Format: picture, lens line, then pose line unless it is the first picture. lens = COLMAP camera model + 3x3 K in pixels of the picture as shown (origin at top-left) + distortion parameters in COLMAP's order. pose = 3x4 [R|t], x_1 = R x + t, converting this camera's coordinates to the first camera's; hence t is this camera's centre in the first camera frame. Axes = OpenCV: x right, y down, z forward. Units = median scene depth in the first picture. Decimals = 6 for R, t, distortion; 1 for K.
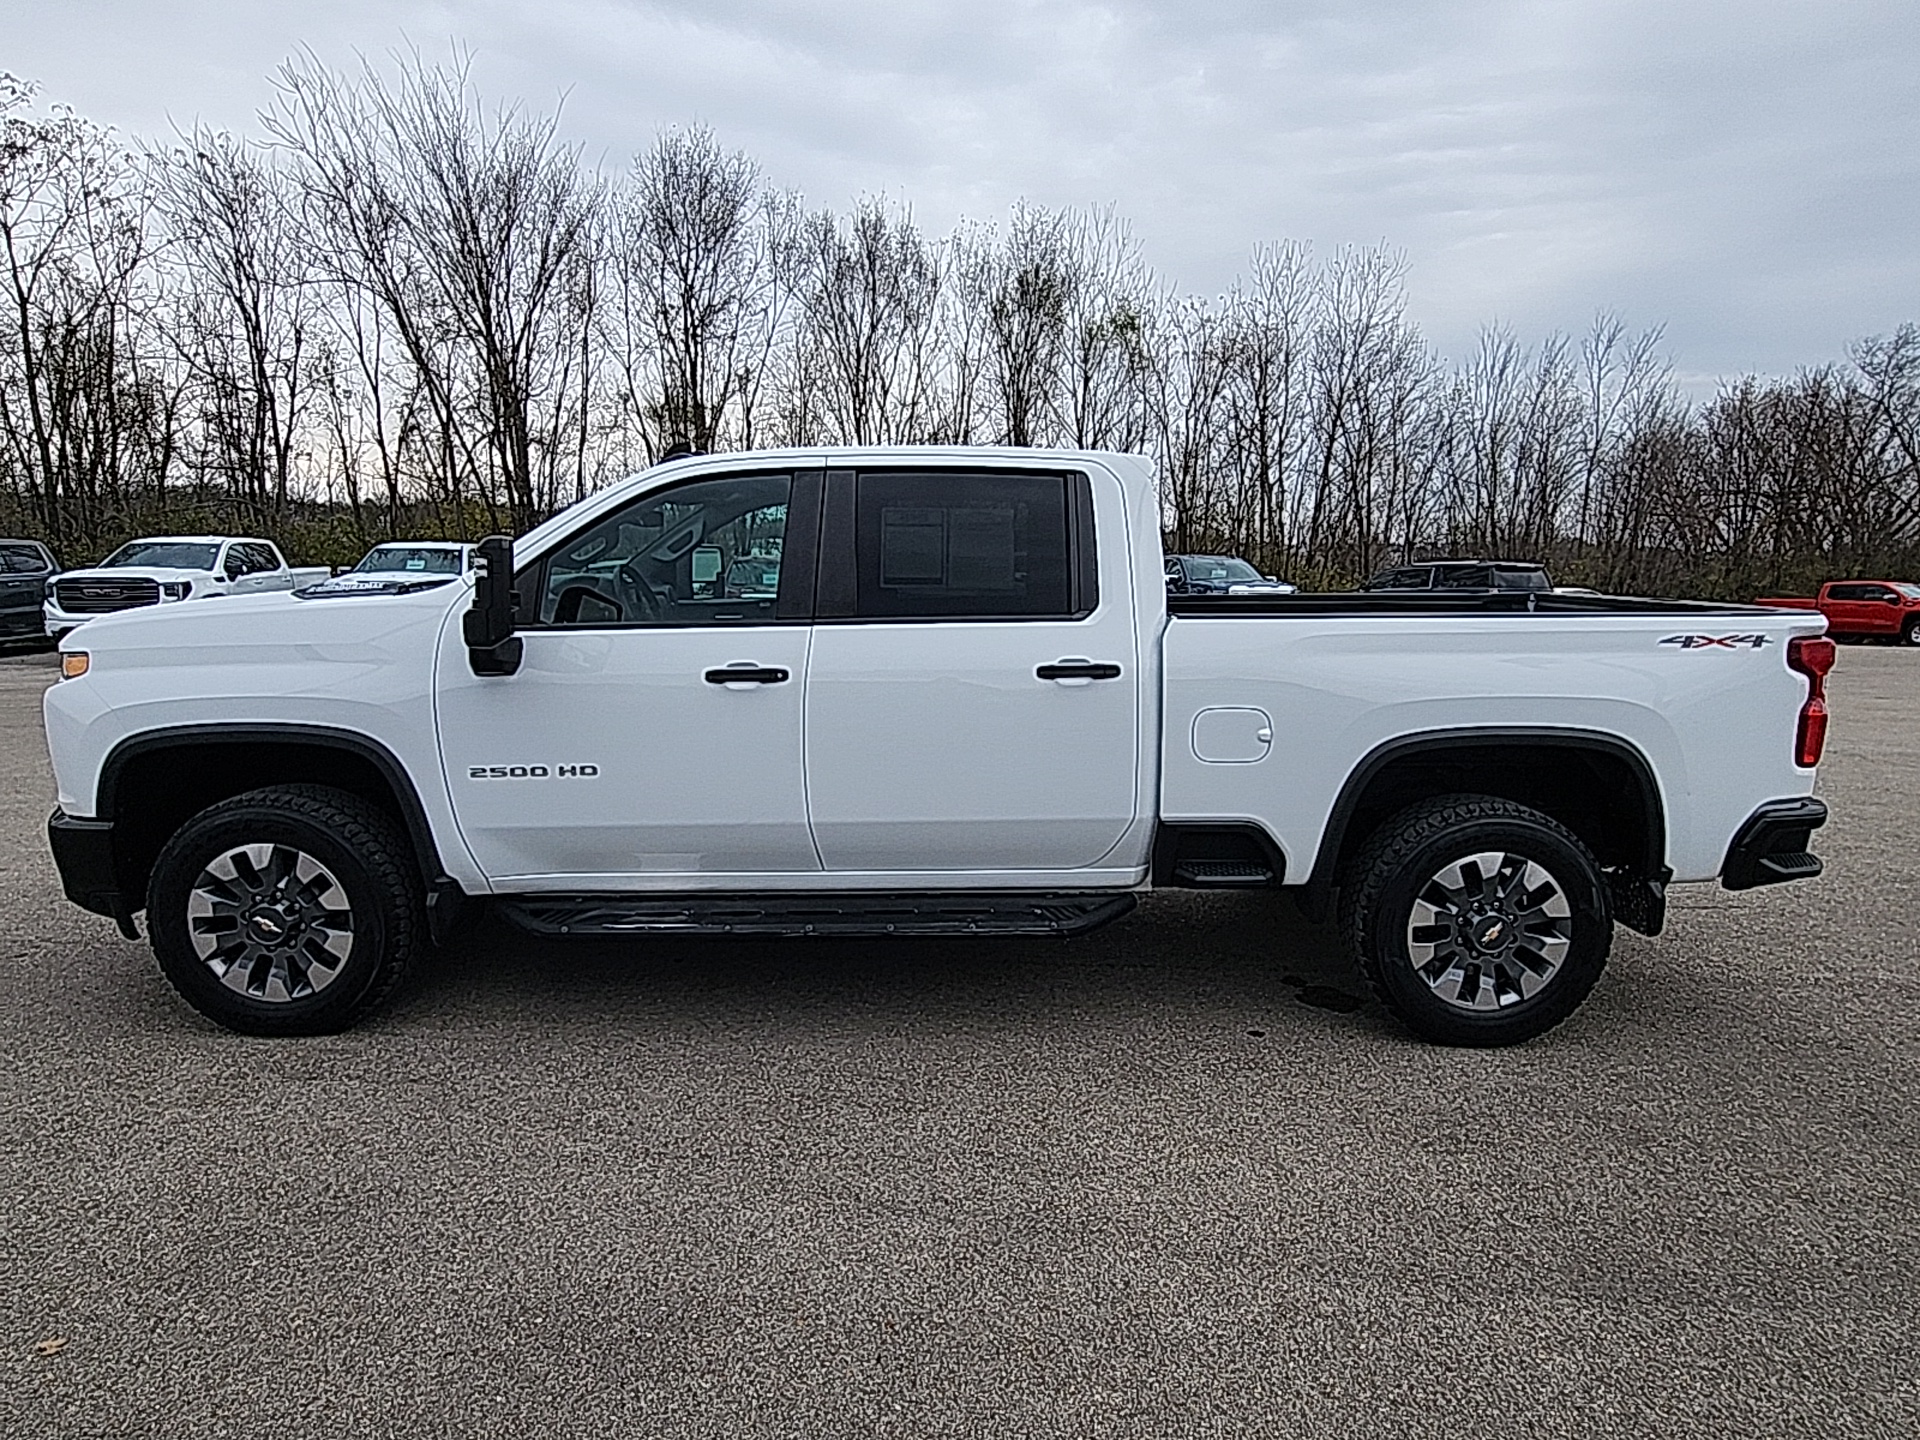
lens RADIAL K [[1045.7, 0, 949.5], [0, 1045.7, 712.1], [0, 0, 1]] dist [0.006461, -0.003182]
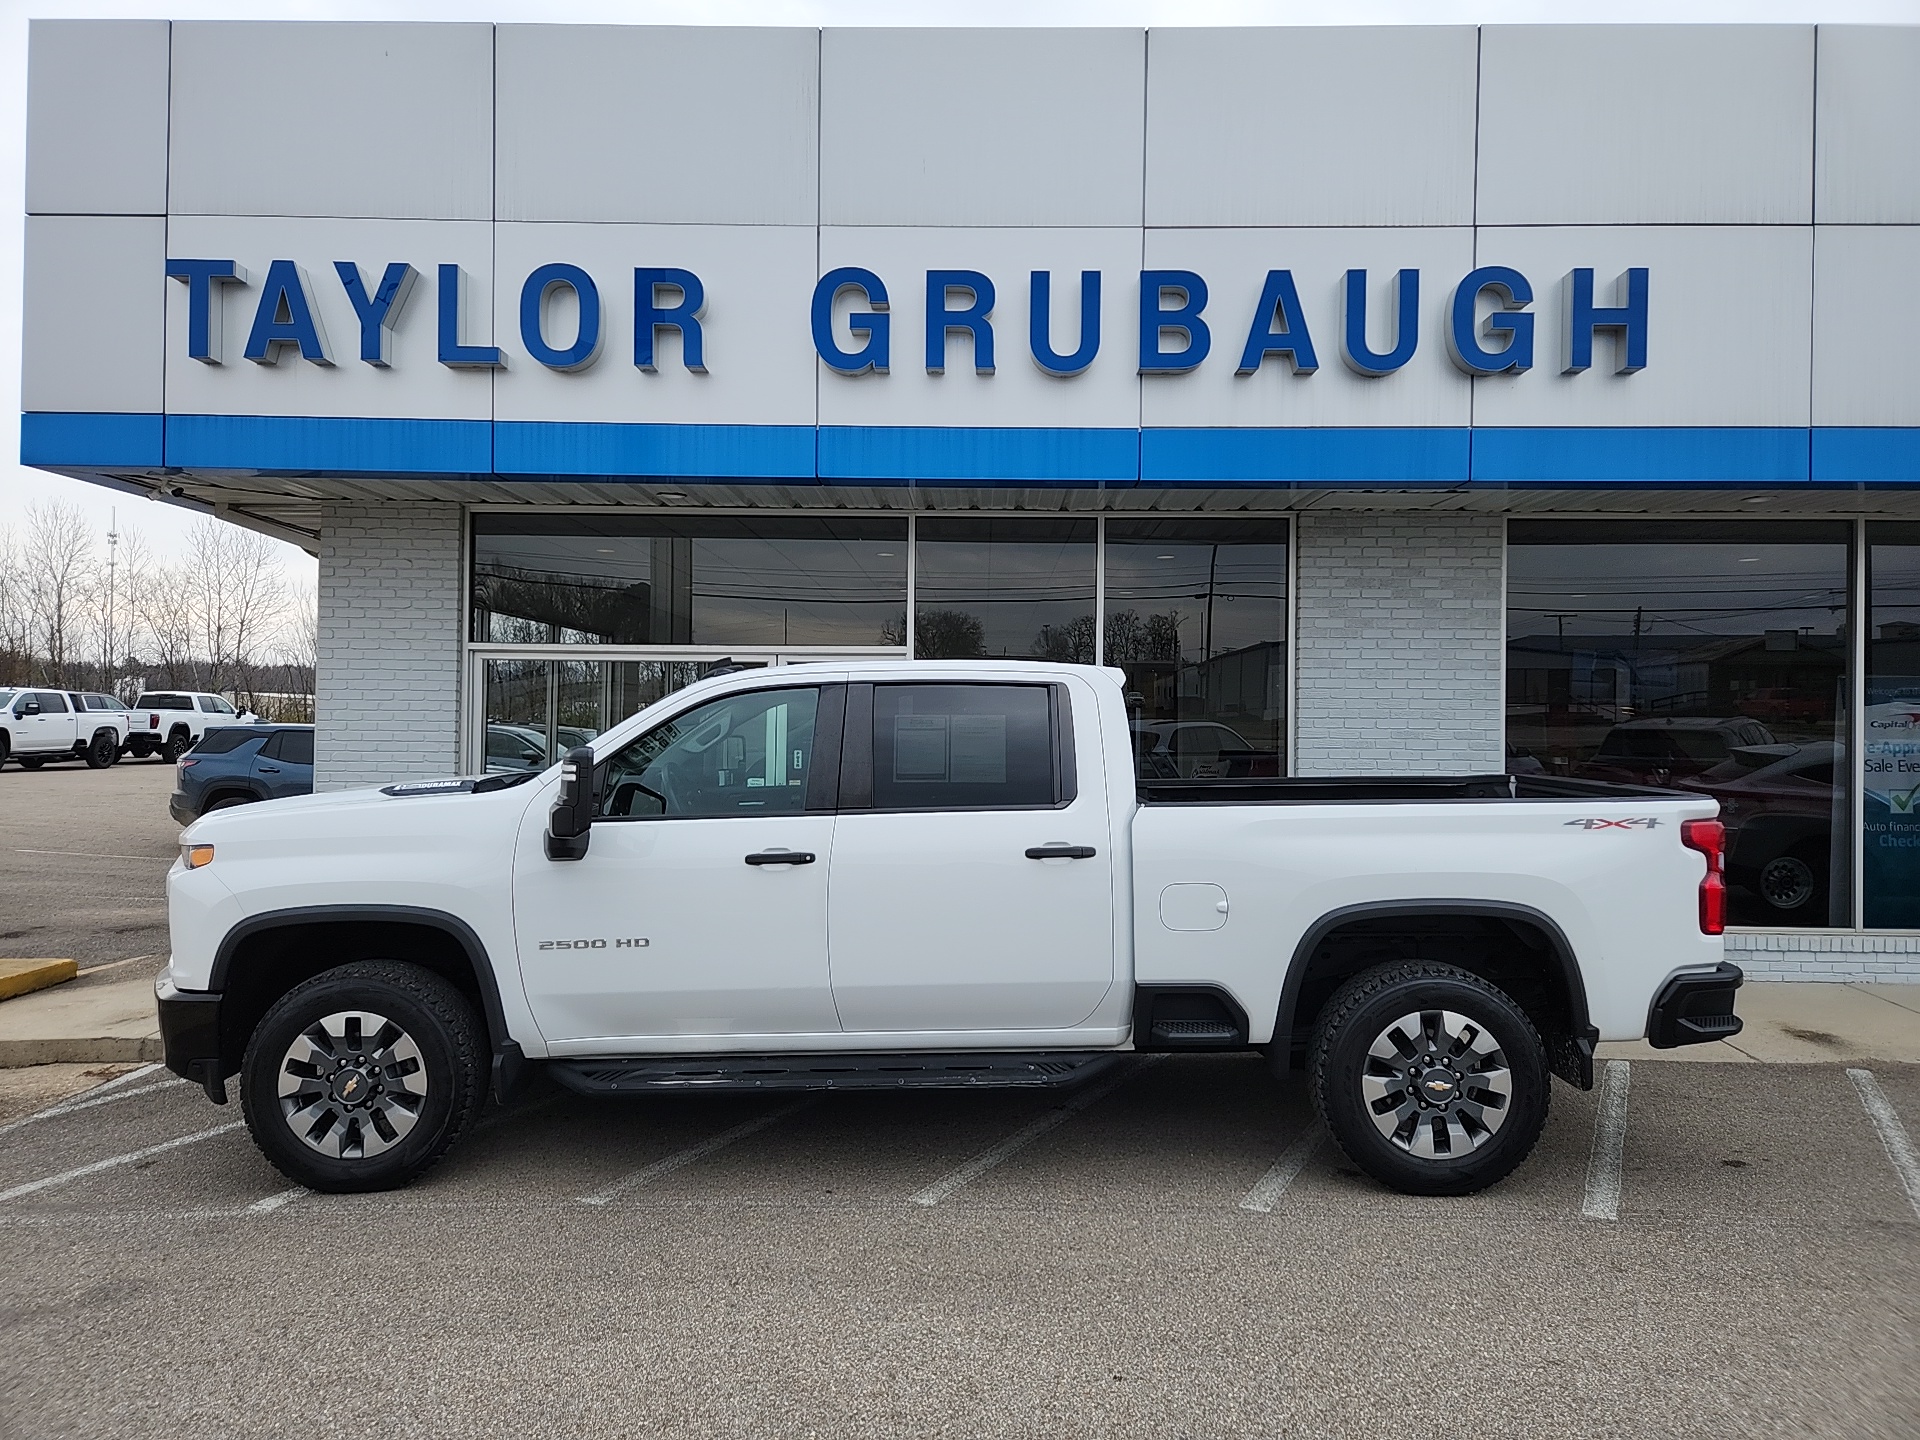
lens RADIAL K [[1280.5, 0, 940.6], [0, 1280.5, 724.1], [0, 0, 1]] dist [0.061505, -0.037327]
pose [[0.999257, -0.011751, -0.036694, 0.042453], [0.006357, 0.989586, -0.143802, 0.023361], [0.038002, 0.143462, 0.988926, -0.436346]]
